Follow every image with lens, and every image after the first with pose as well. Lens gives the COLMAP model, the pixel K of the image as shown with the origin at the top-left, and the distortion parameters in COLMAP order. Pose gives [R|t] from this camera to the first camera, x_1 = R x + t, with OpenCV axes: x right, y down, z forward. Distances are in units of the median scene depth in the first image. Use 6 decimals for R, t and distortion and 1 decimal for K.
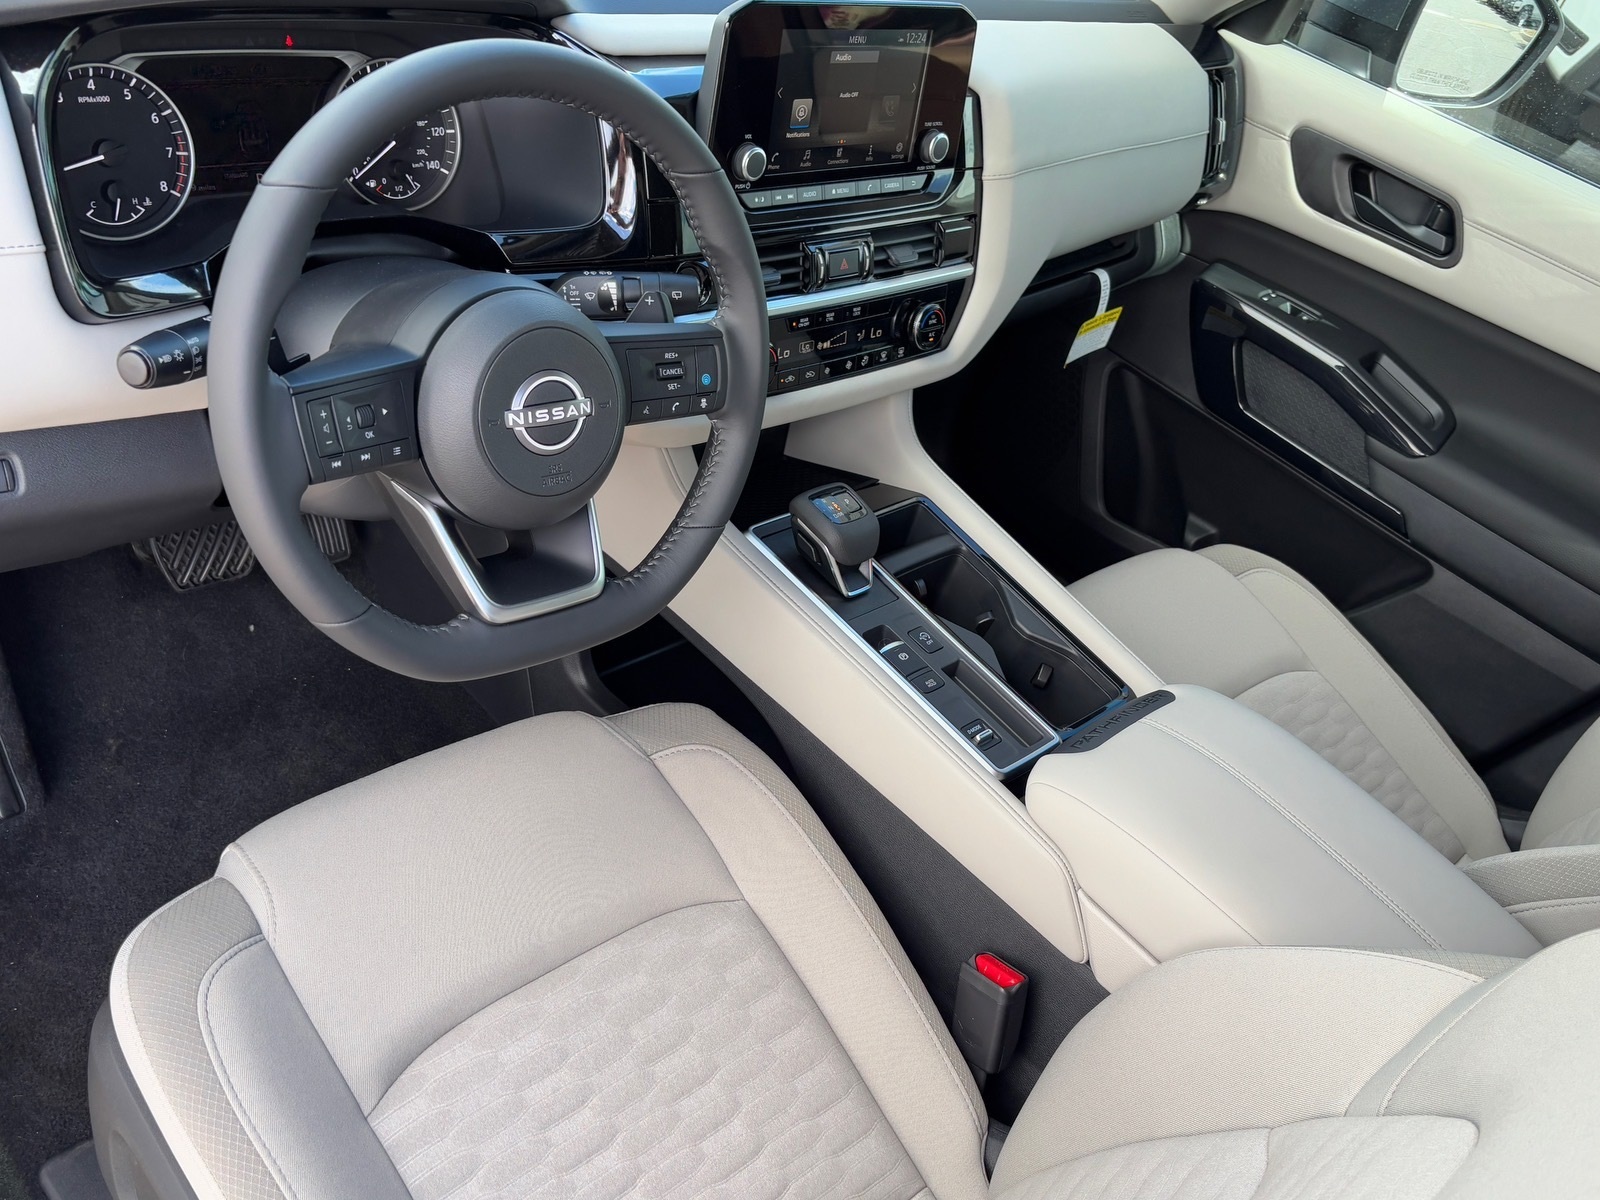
lens RADIAL K [[1425.4, 0, 789.4], [0, 1425.4, 616.8], [0, 0, 1]] dist [0.036363, -0.056224]
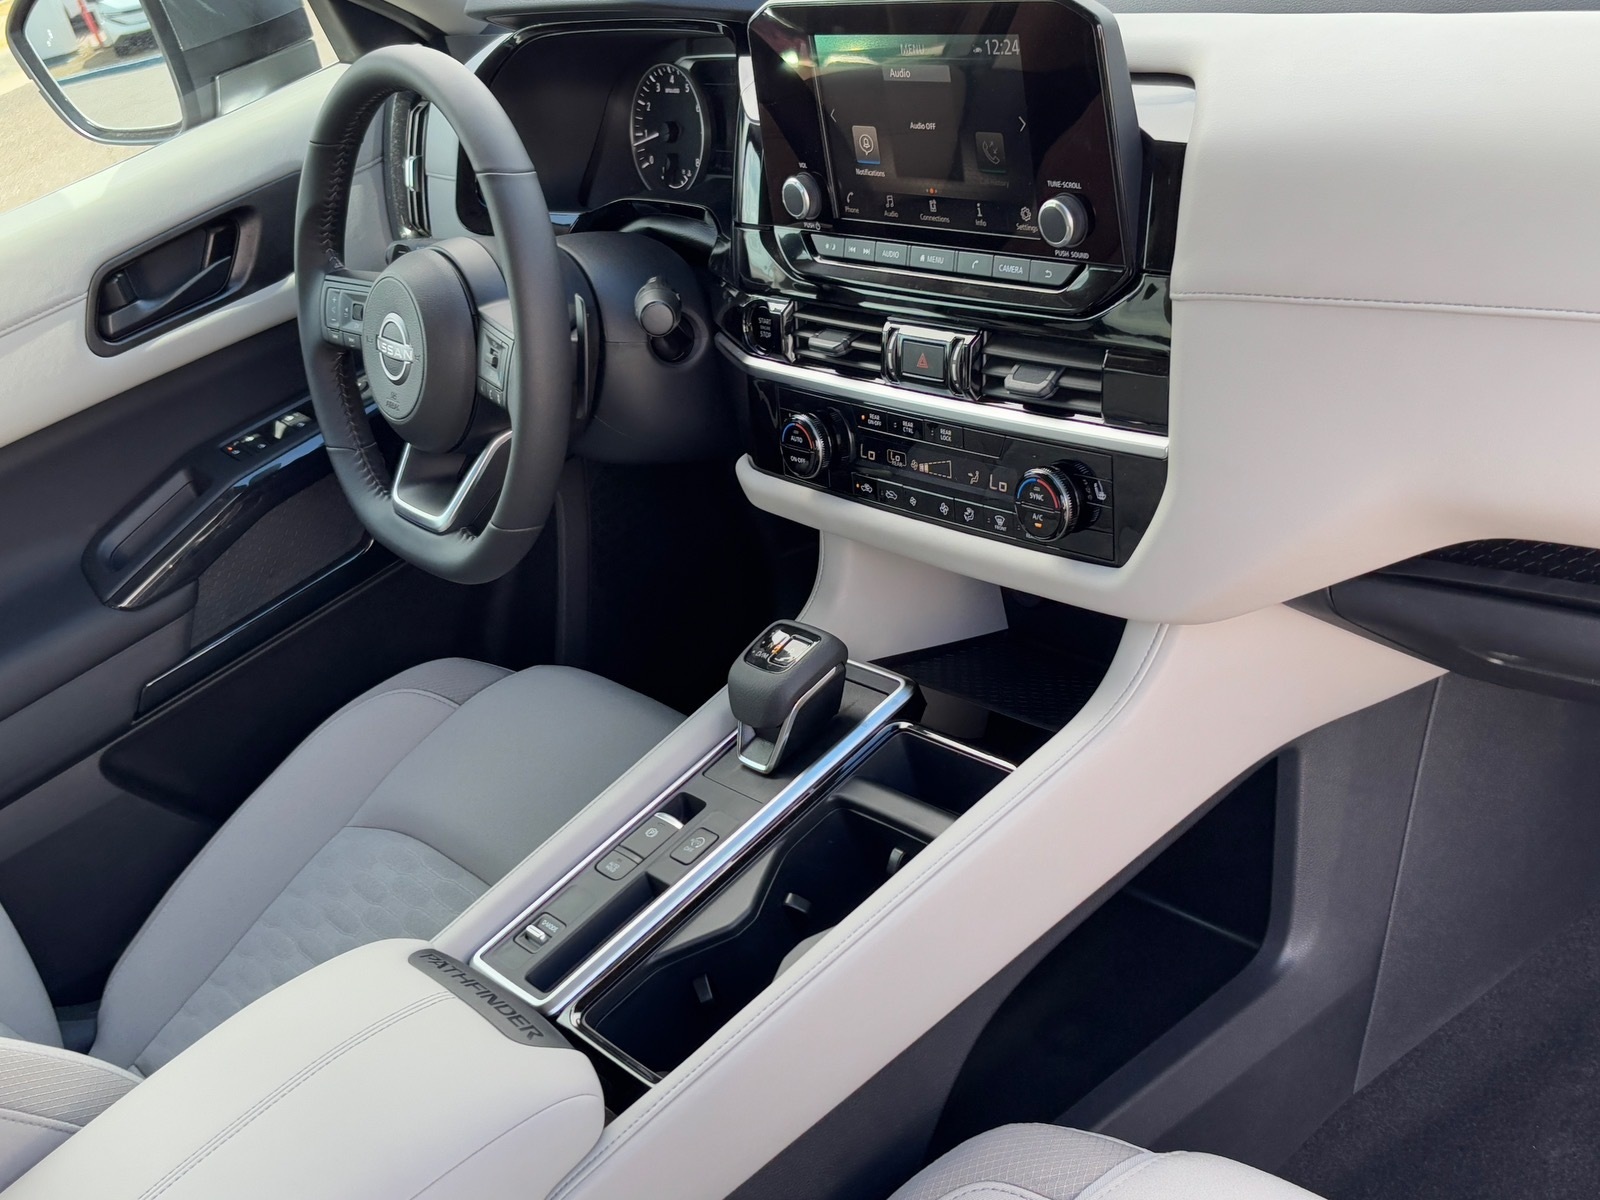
lens RADIAL K [[1944.2, 0, 802.0], [0, 1944.2, 617.0], [0, 0, 1]] dist [0.092041, 0.000000]
pose [[-0.142028, 0.284777, -0.948014, 1.077904], [-0.366742, 0.874426, 0.317616, -0.456159], [0.919418, 0.392787, -0.019753, 1.103793]]
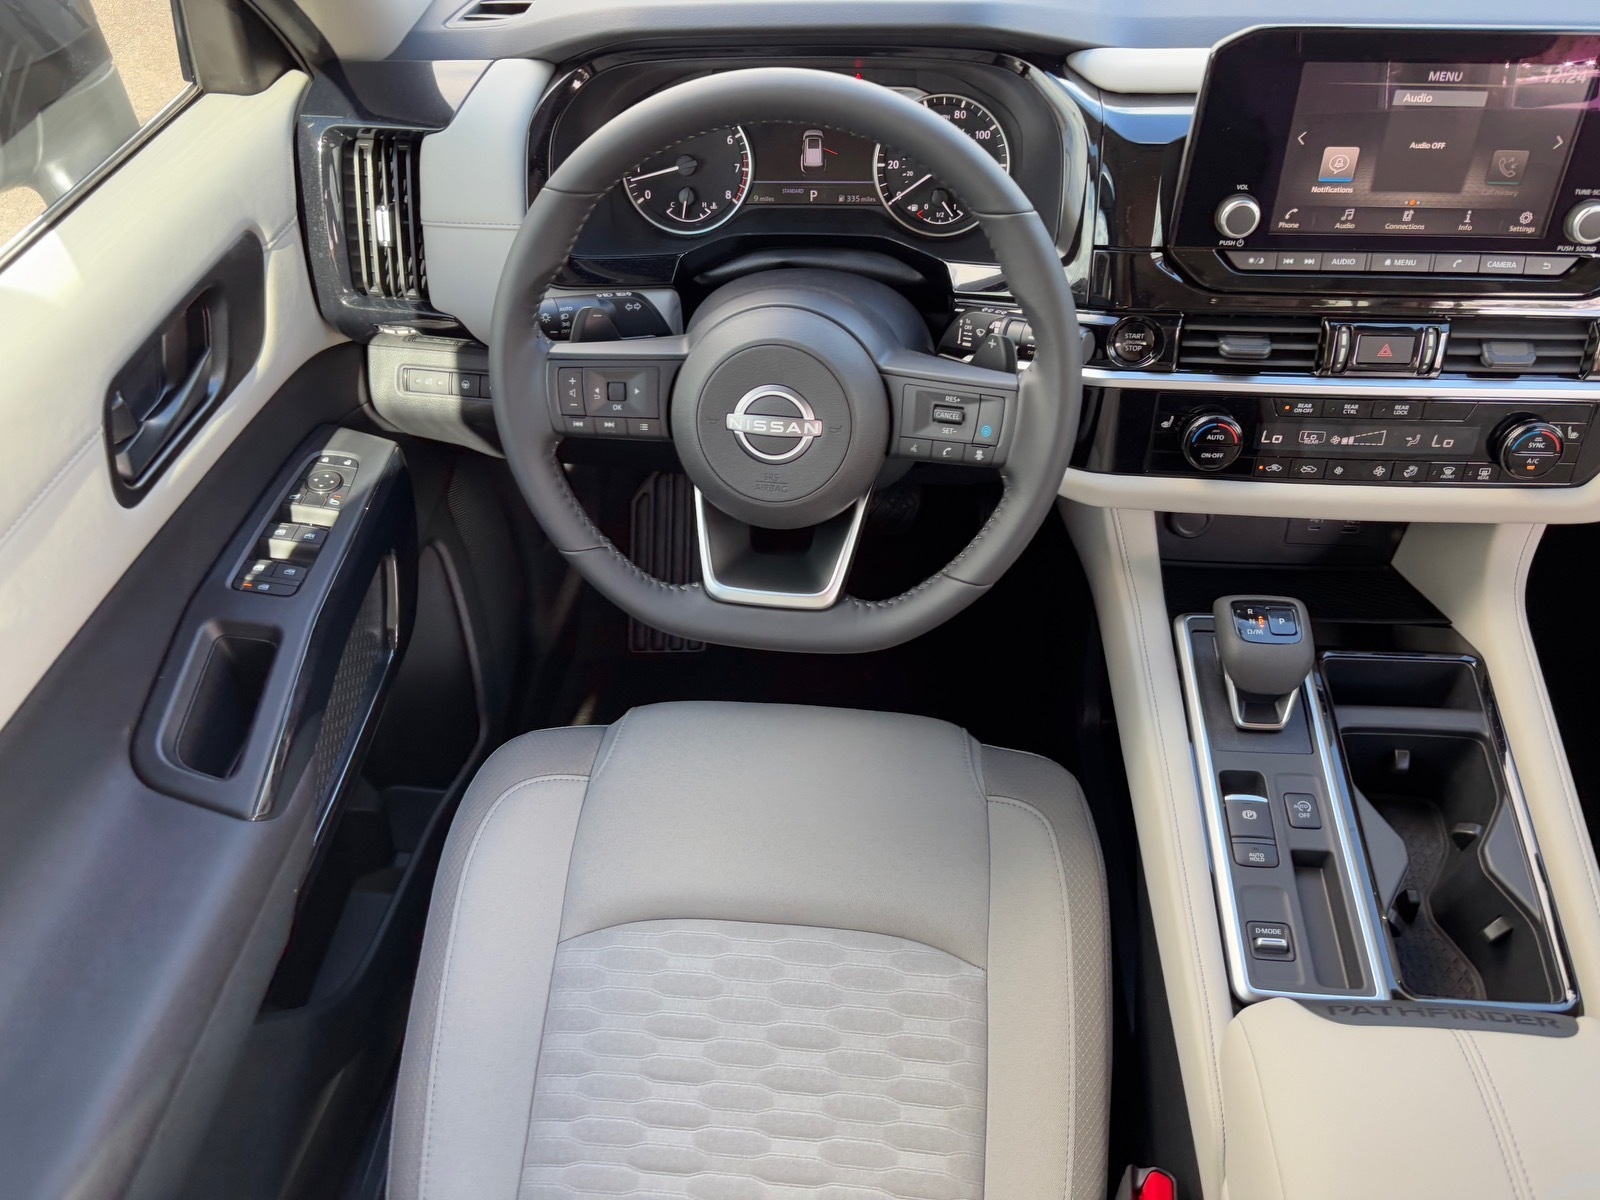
lens RADIAL K [[1219.5, 0, 787.6], [0, 1219.5, 608.0], [0, 0, 1]] dist [0.029127, -0.041689]
pose [[0.620633, 0.310543, -0.719984, 0.413631], [-0.300976, 0.942240, 0.146962, -0.116330], [0.724036, 0.125488, 0.678251, 0.313713]]
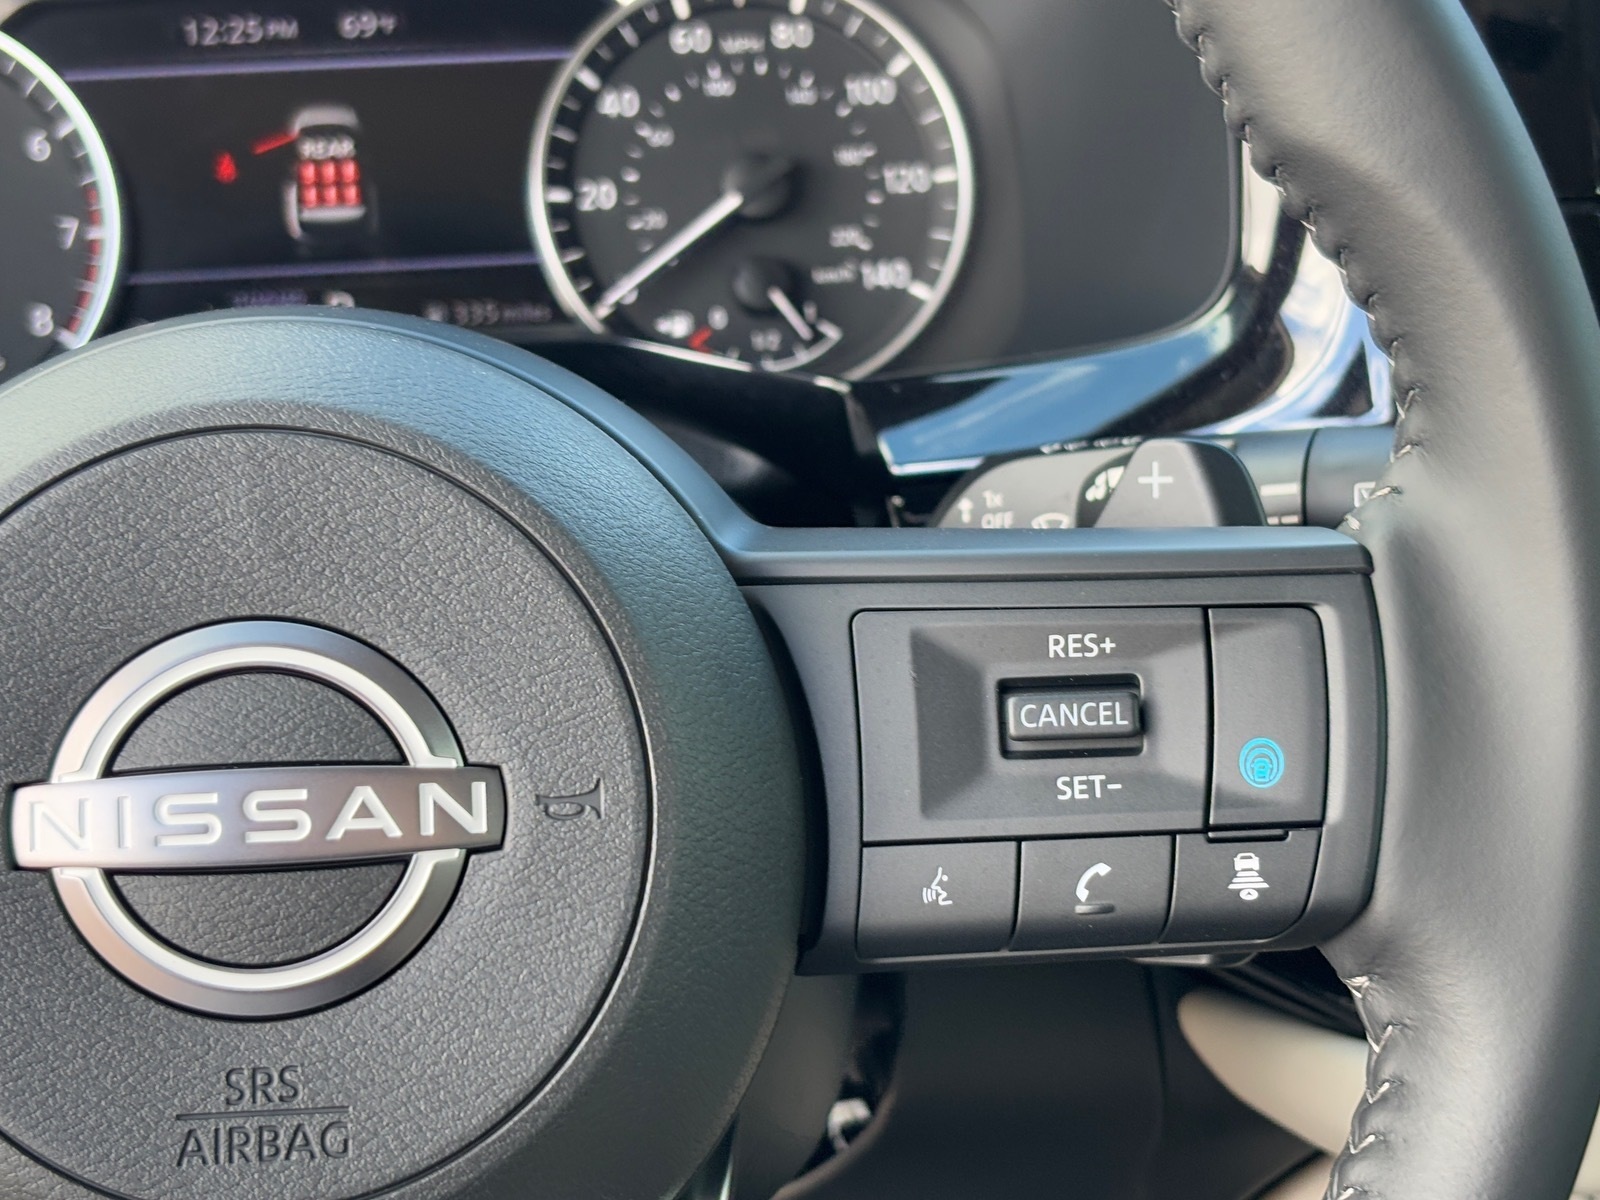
lens RADIAL K [[2592.2, 0, 807.5], [0, 2592.2, 637.2], [0, 0, 1]] dist [0.089109, 0.000000]
pose [[0.774409, -0.062167, -0.629623, 0.110493], [-0.176447, 0.934456, -0.309286, -0.047582], [0.607583, 0.350609, 0.712682, 0.587077]]
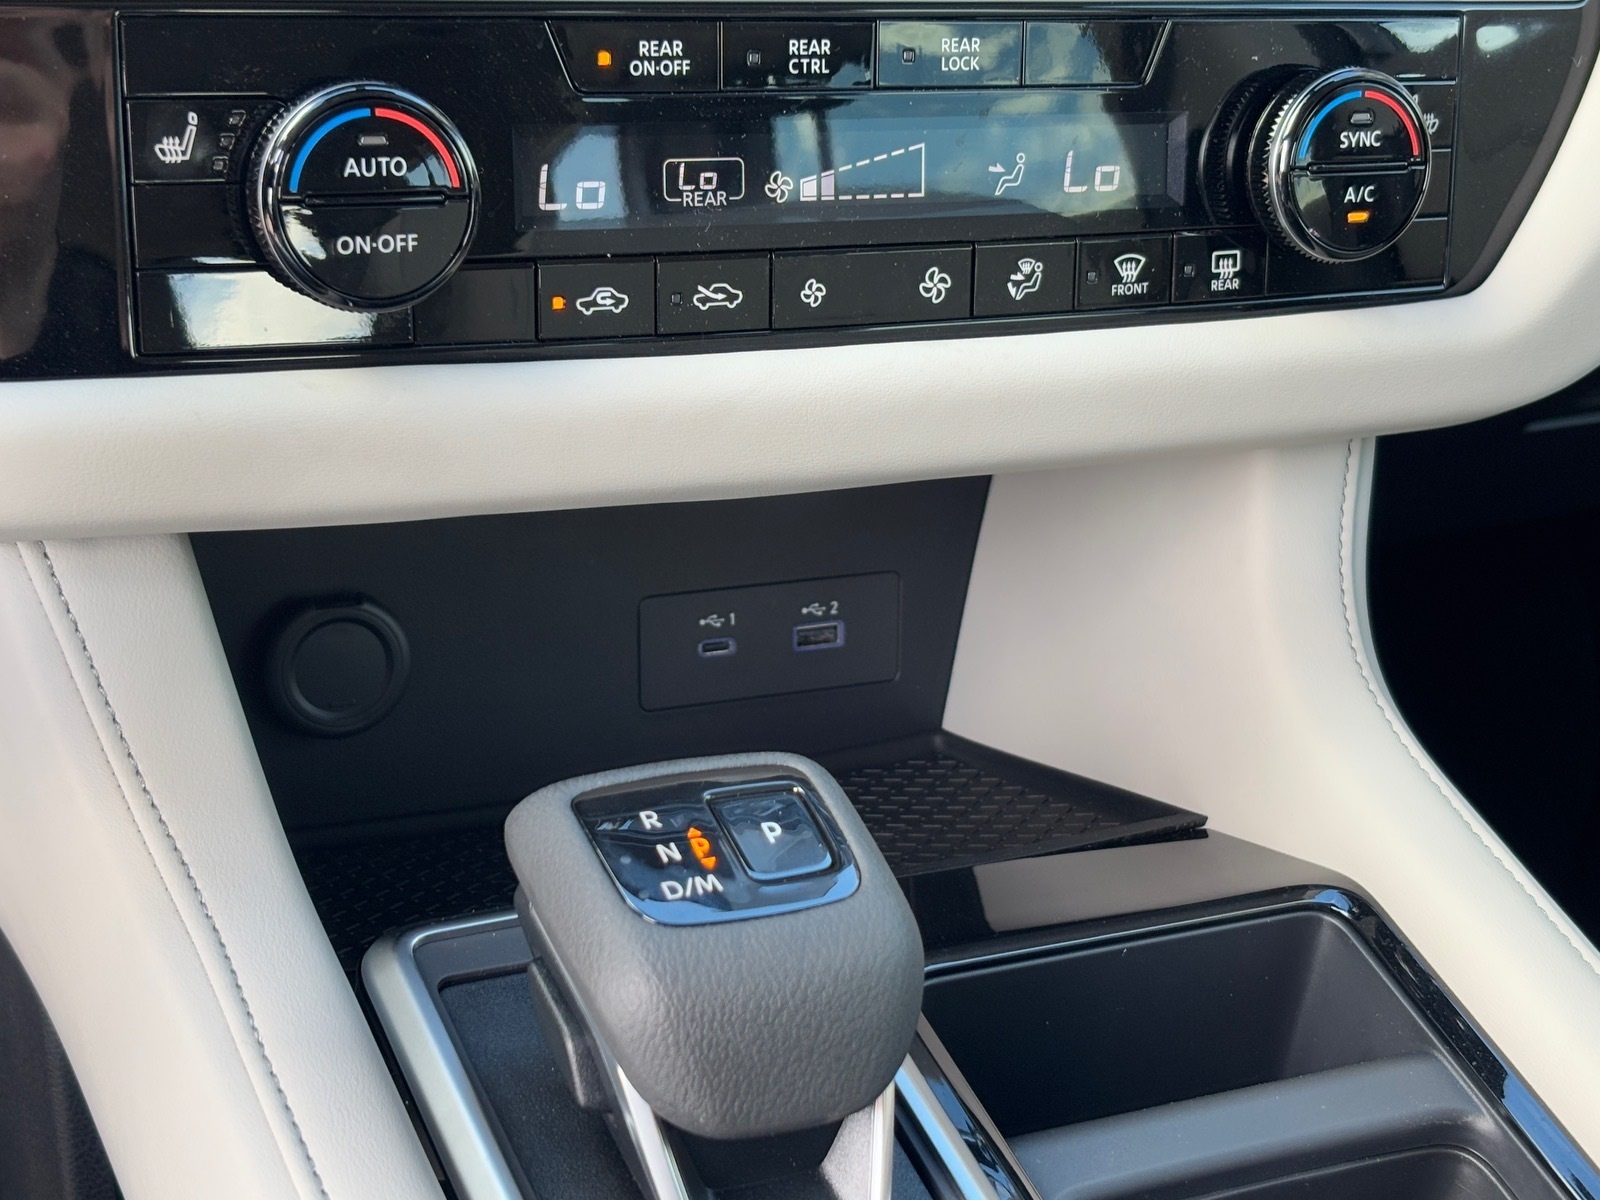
lens RADIAL K [[2592.2, 0, 763.5], [0, 2592.2, 619.3], [0, 0, 1]] dist [0.089109, 0.000000]
pose [[0.932299, 0.024373, -0.360867, 0.194676], [-0.105830, 0.972444, -0.207733, -0.034046], [0.345860, 0.231860, 0.909188, 0.690687]]
